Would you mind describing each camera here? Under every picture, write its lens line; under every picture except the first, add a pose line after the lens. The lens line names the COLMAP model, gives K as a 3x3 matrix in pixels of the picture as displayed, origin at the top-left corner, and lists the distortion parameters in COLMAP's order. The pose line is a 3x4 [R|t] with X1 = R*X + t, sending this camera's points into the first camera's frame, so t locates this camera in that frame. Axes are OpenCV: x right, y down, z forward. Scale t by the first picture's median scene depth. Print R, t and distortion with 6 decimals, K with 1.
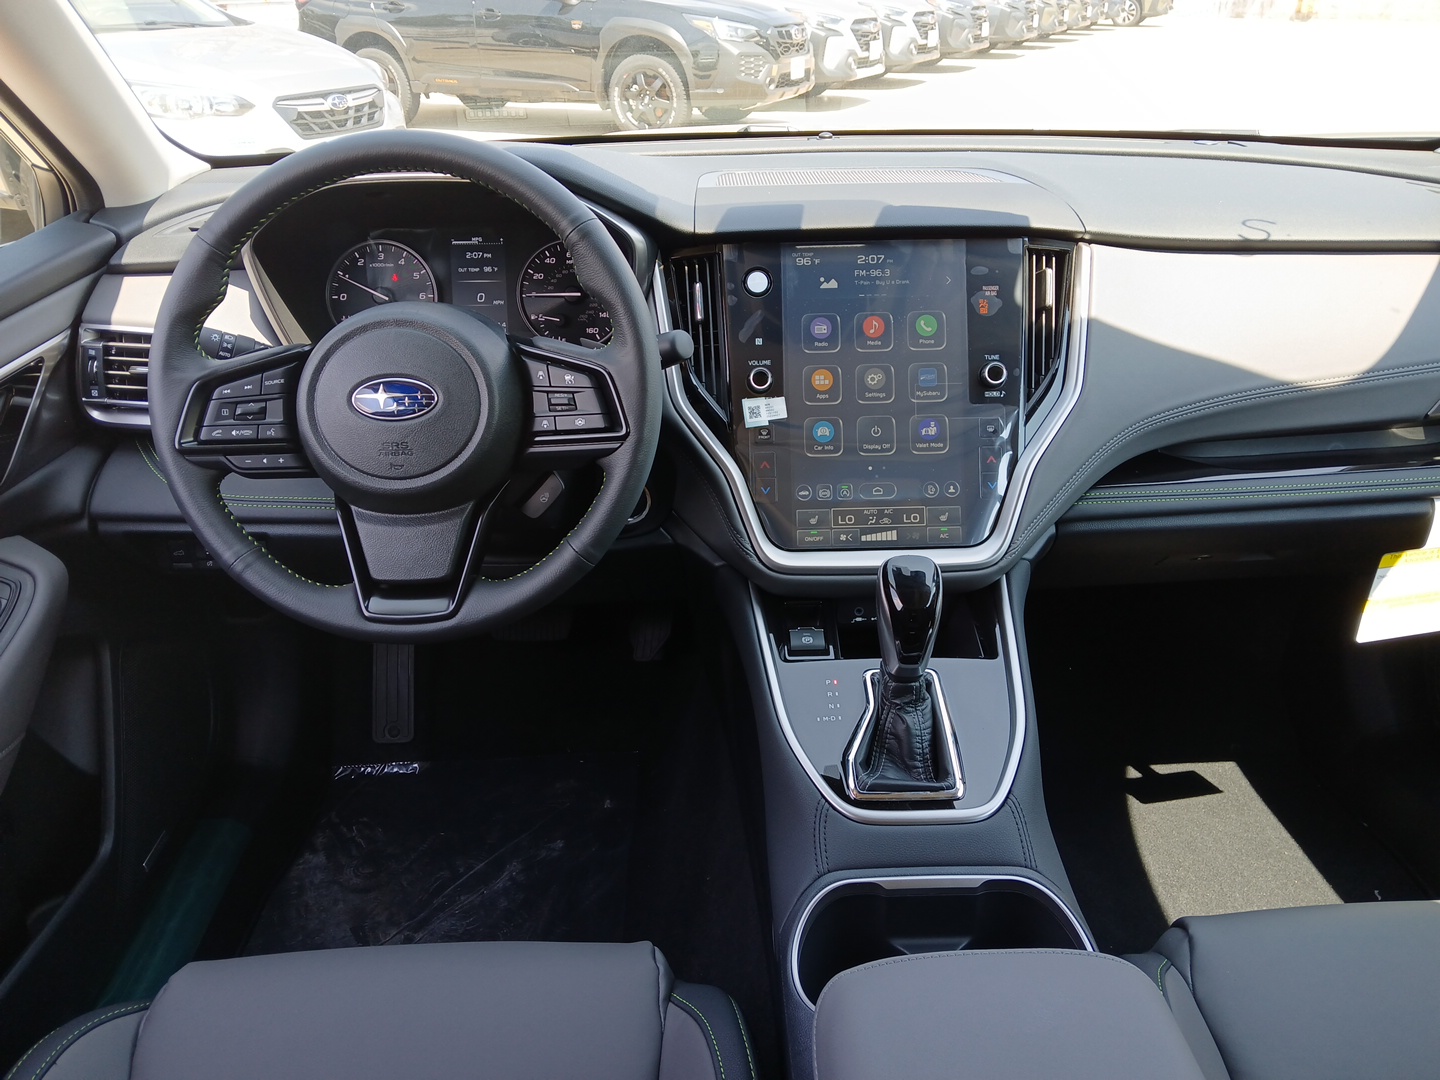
lens RADIAL K [[1097.0, 0, 763.7], [0, 1097.0, 546.7], [0, 0, 1]] dist [0.066022, -0.131970]
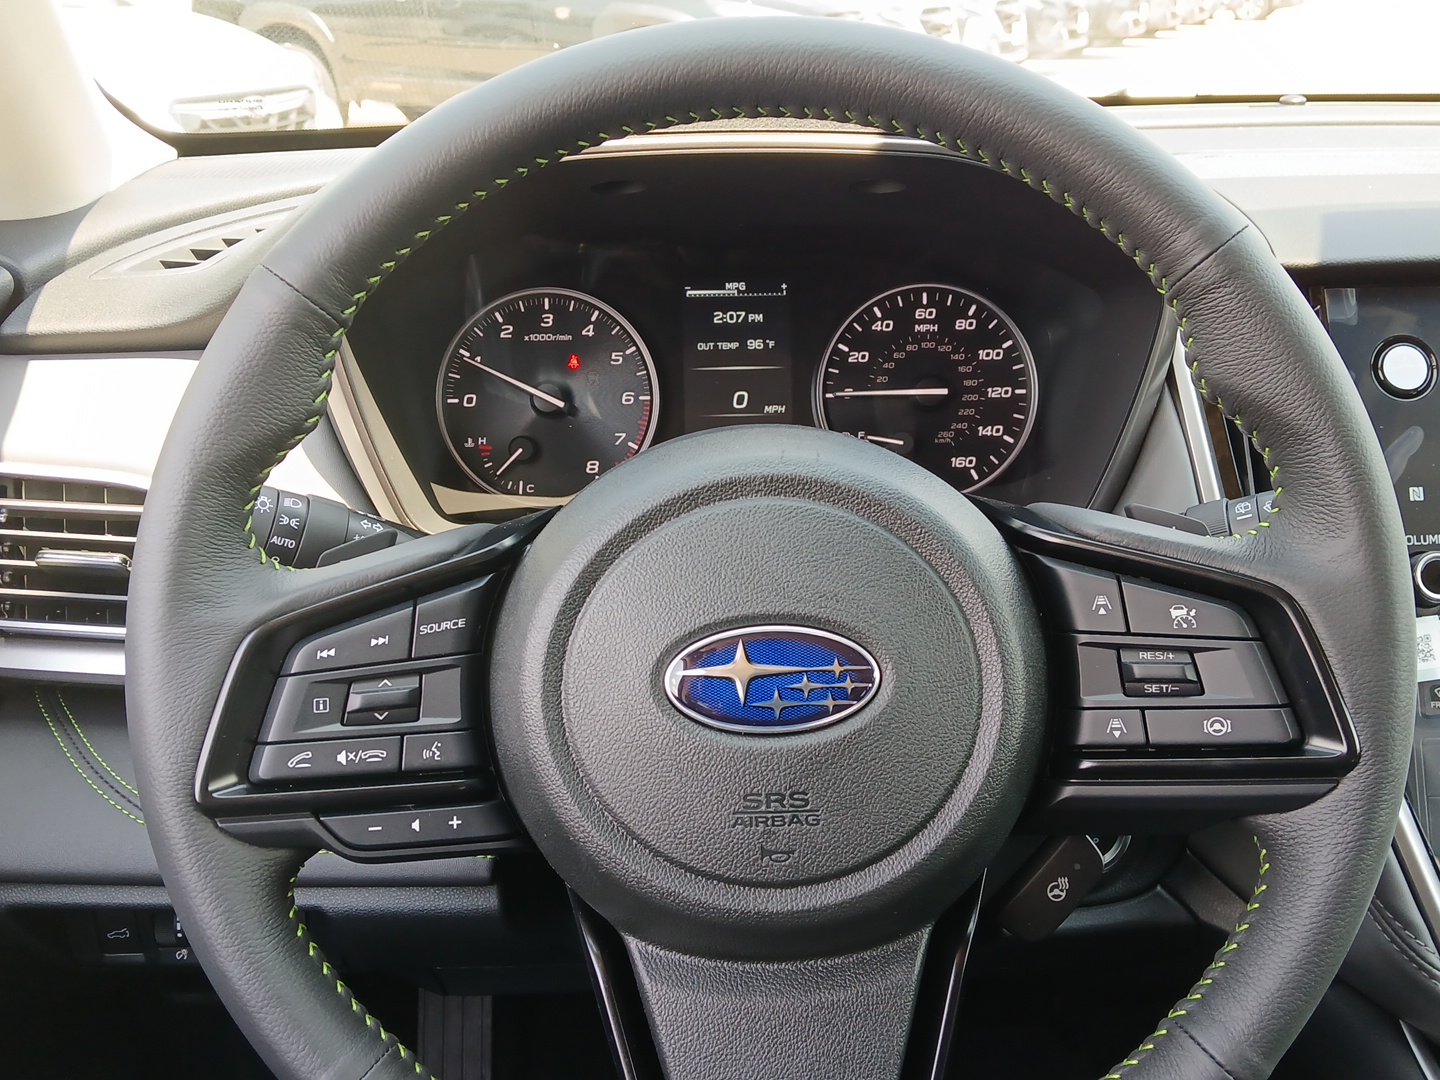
lens RADIAL K [[1340.5, 0, 720.0], [0, 1340.5, 540.0], [0, 0, 1]] dist [0.171593, -0.379306]
pose [[0.999956, -0.004833, 0.008072, -0.342338], [0.005552, 0.995790, -0.091500, -0.133706], [-0.007596, 0.091541, 0.995772, 0.498935]]
